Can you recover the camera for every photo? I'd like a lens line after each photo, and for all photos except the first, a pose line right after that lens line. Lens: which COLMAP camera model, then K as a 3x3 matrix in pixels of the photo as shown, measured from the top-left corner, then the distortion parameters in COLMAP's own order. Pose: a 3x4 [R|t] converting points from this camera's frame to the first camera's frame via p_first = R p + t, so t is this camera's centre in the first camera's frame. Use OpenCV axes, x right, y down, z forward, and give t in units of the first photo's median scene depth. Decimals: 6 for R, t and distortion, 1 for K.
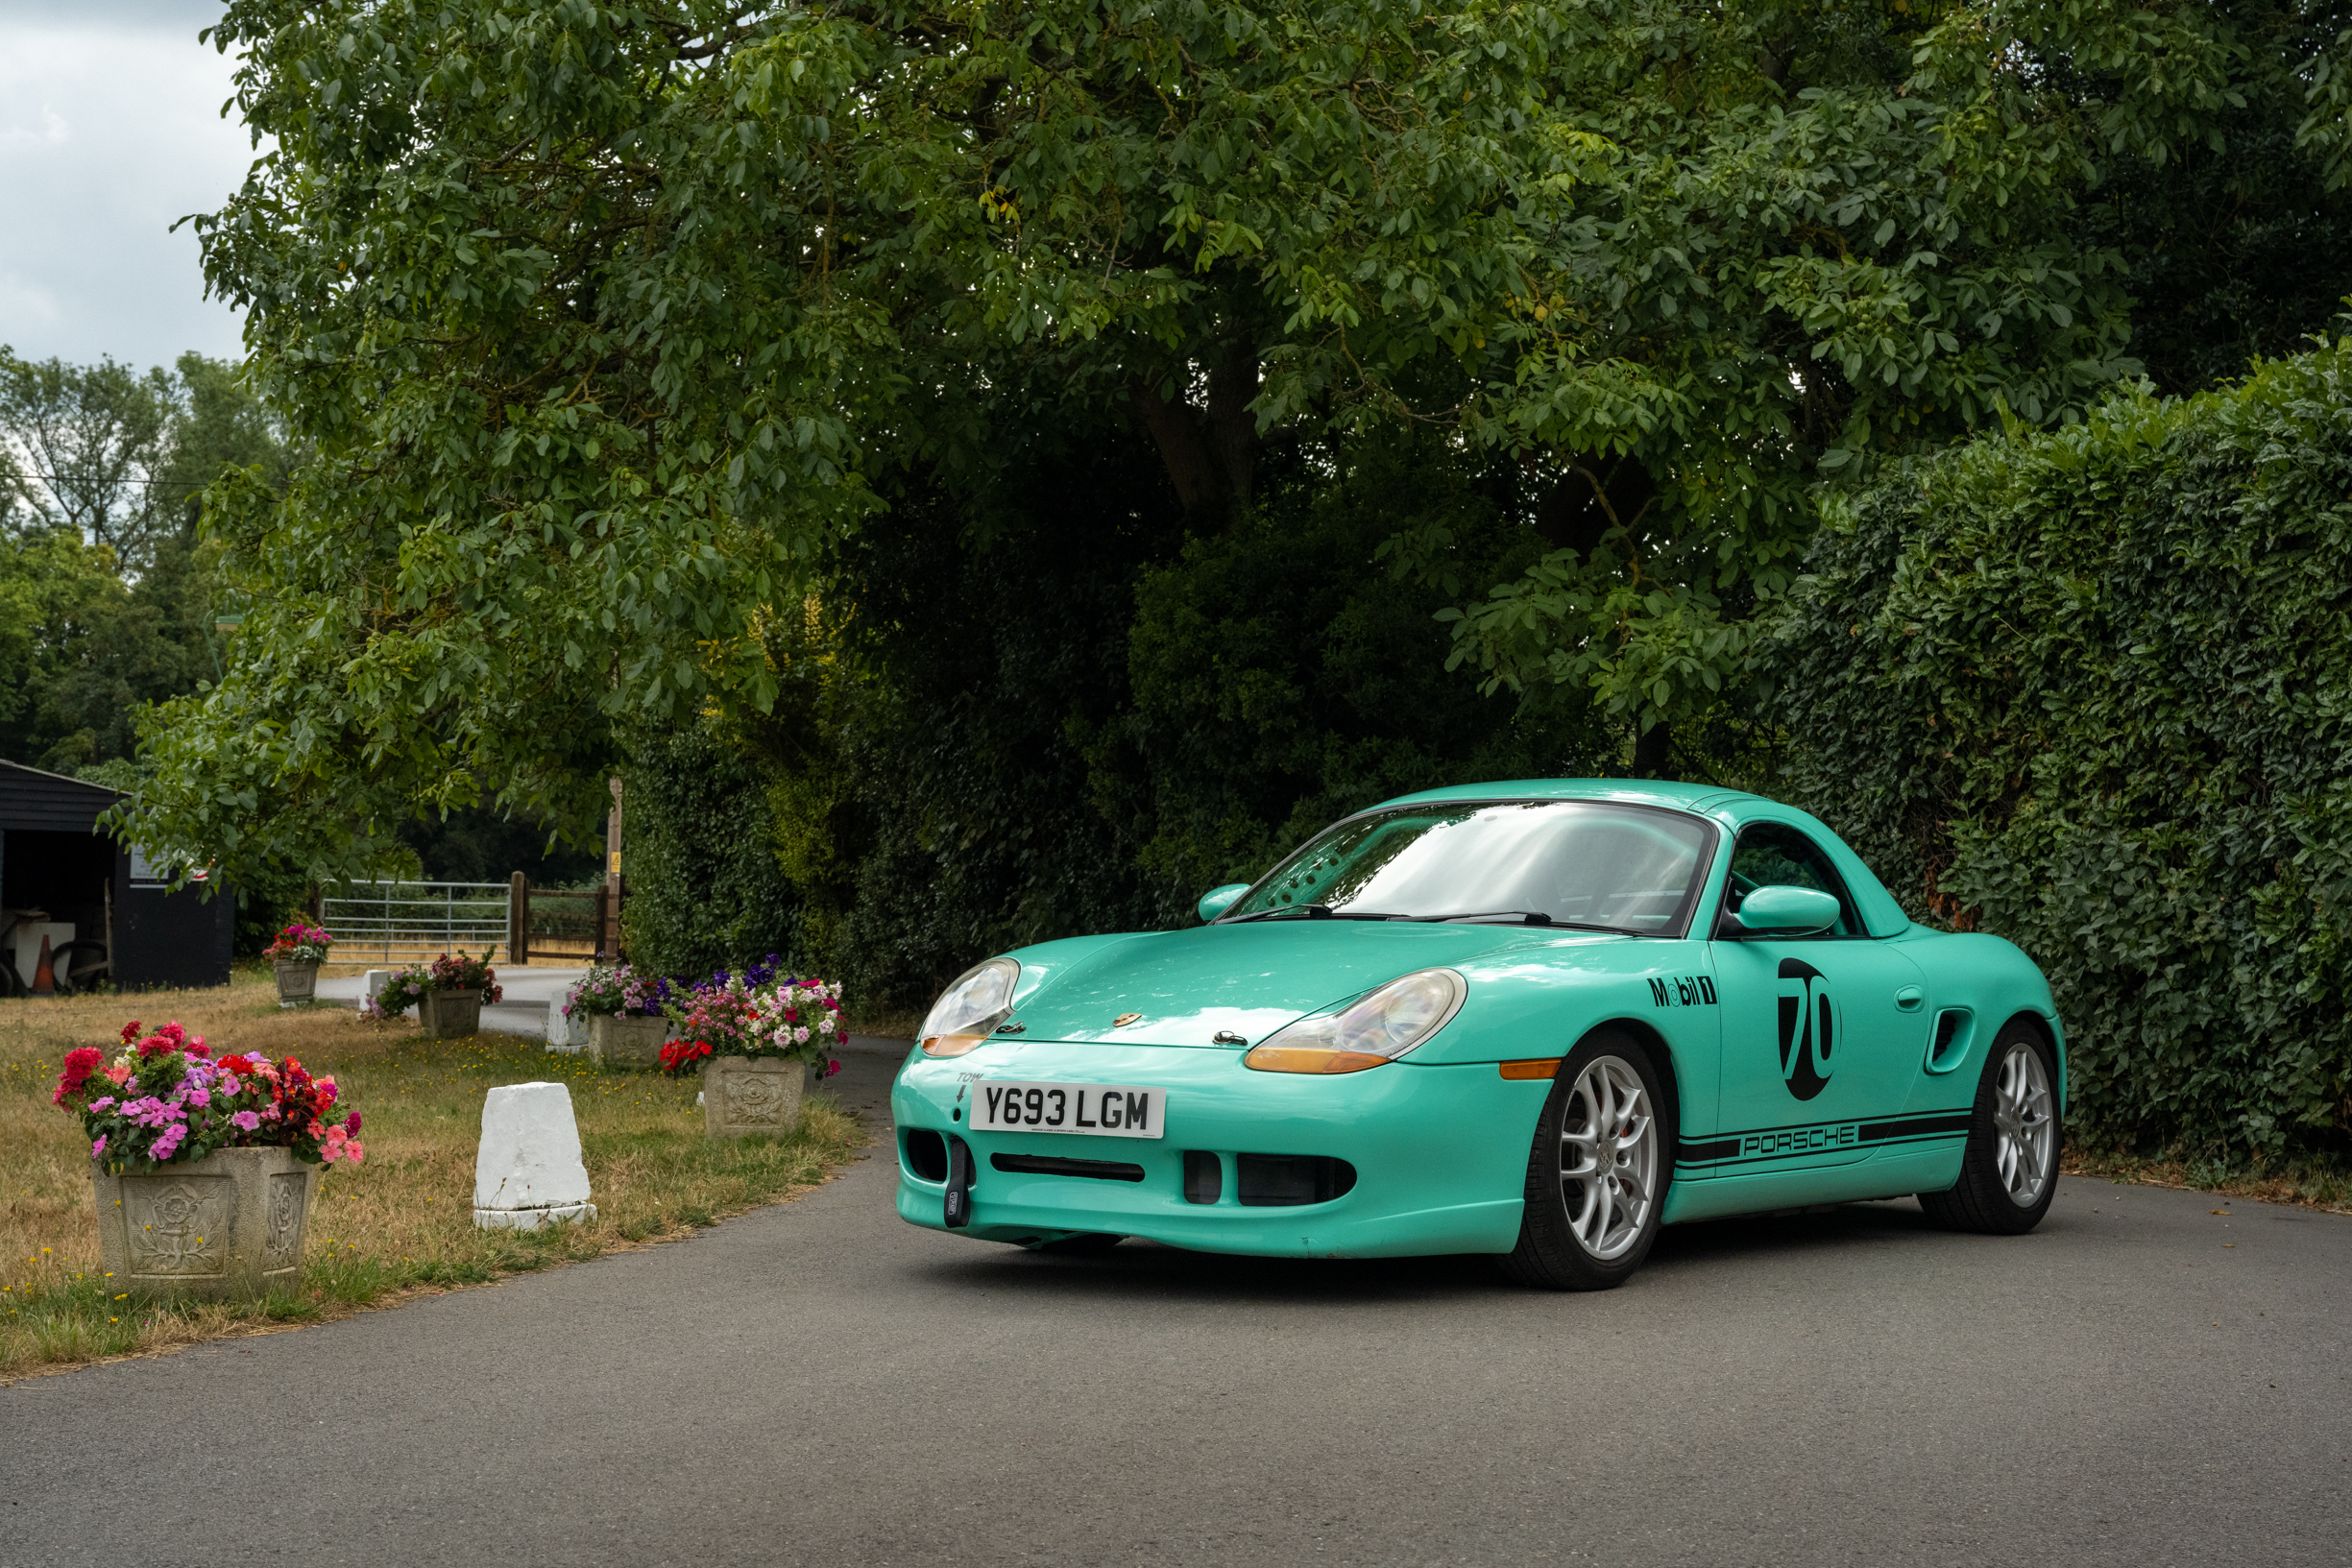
lens RADIAL K [[3416.1, 0, 1160.7], [0, 3416.1, 791.6], [0, 0, 1]] dist [-0.007803, 0.025365]
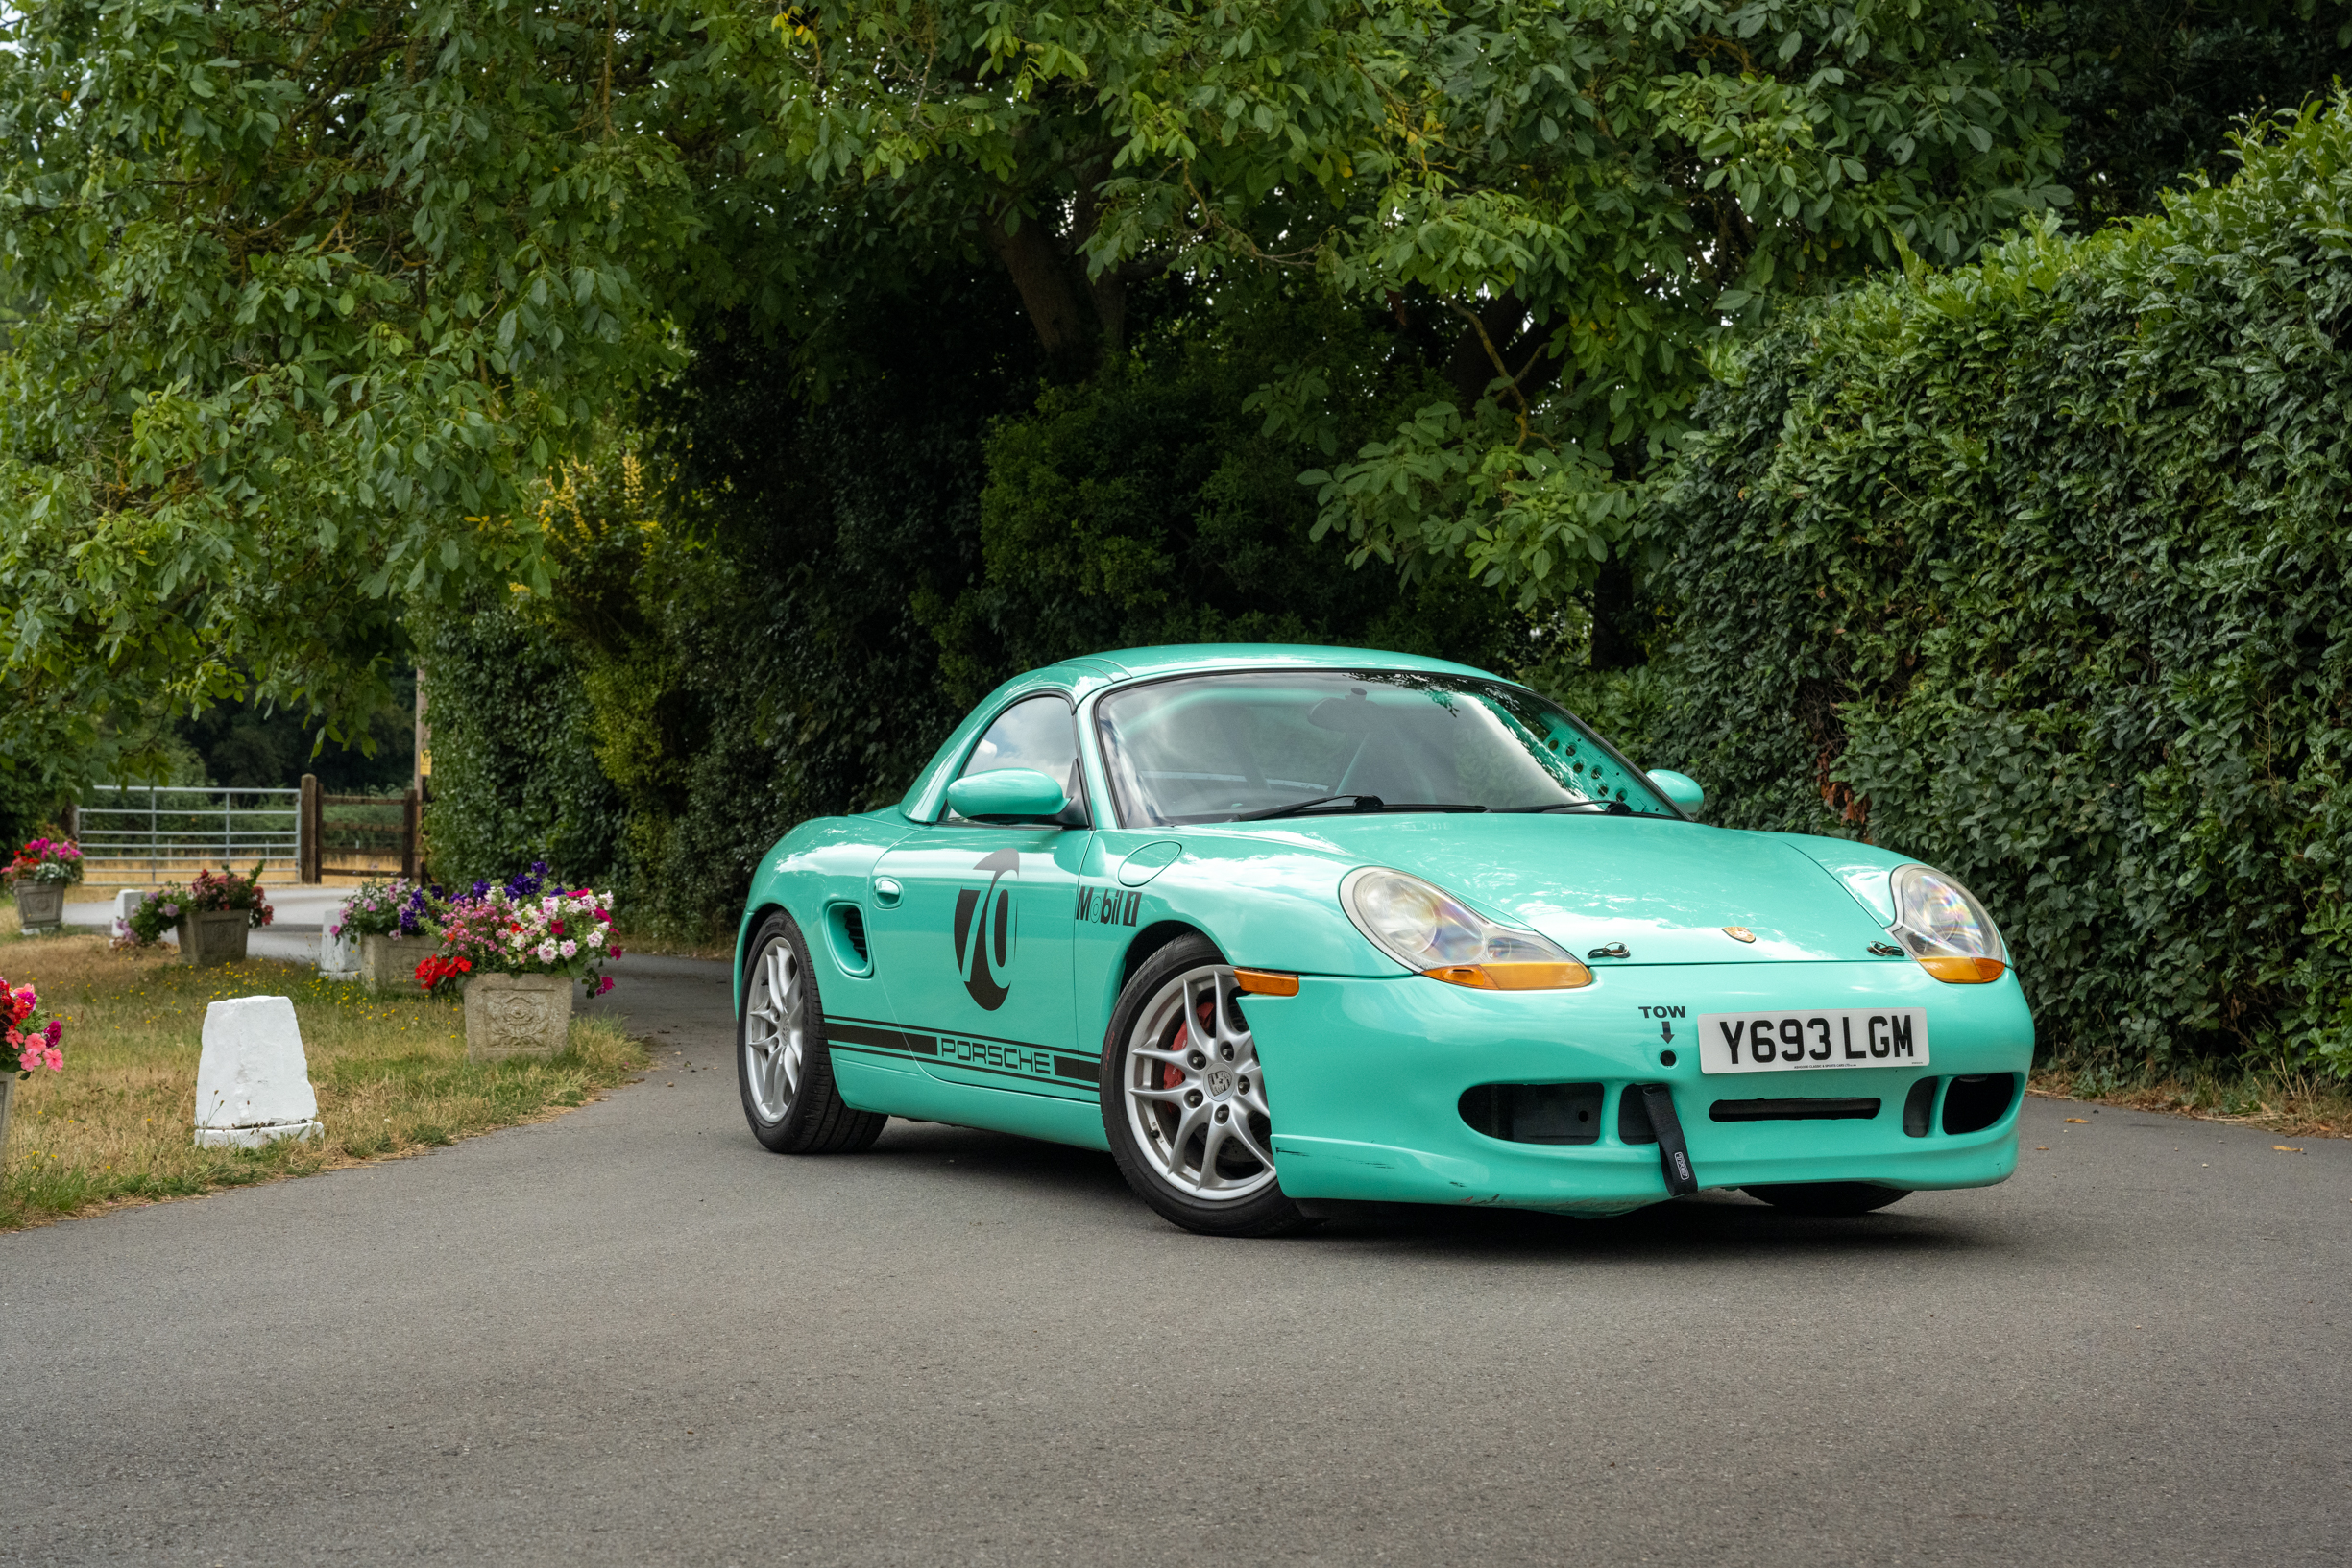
lens RADIAL K [[4206.2, 0, 1176.0], [0, 4206.2, 784.0], [0, 0, 1]] dist [-0.001479, 0.078749]
pose [[0.999887, -0.010785, 0.010474, 0.041295], [0.010488, 0.999554, 0.027955, -0.002979], [-0.010771, -0.027842, 0.999554, -0.118605]]
